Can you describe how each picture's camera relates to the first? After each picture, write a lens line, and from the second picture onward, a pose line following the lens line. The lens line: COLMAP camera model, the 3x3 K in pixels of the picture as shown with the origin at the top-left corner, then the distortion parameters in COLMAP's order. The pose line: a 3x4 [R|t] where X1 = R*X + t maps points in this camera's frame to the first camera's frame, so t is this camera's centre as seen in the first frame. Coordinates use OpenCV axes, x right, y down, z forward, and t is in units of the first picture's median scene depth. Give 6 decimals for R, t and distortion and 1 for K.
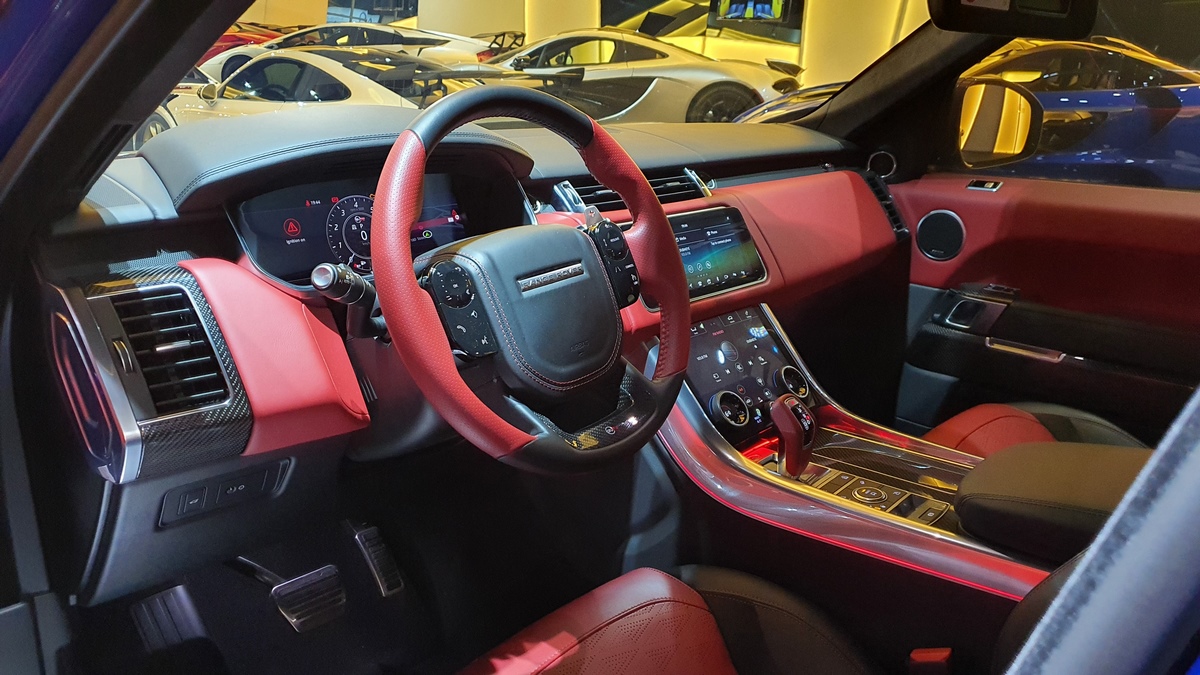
lens RADIAL K [[945.0, 0, 583.1], [0, 945.0, 341.1], [0, 0, 1]] dist [0.145014, -0.321620]
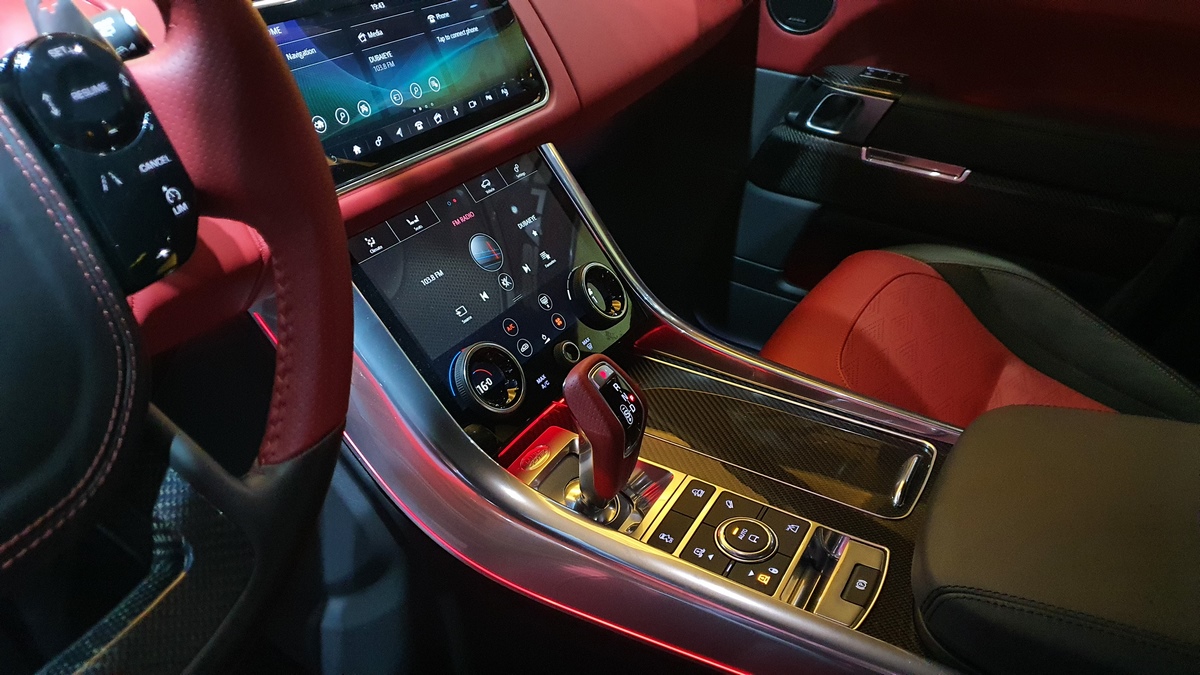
lens RADIAL K [[945.0, 0, 583.1], [0, 945.0, 341.1], [0, 0, 1]] dist [0.145014, -0.321620]
pose [[0.978789, -0.090180, 0.183955, 0.097541], [0.040727, 0.965637, 0.256684, -0.071902], [-0.200782, -0.243748, 0.948827, 0.432903]]
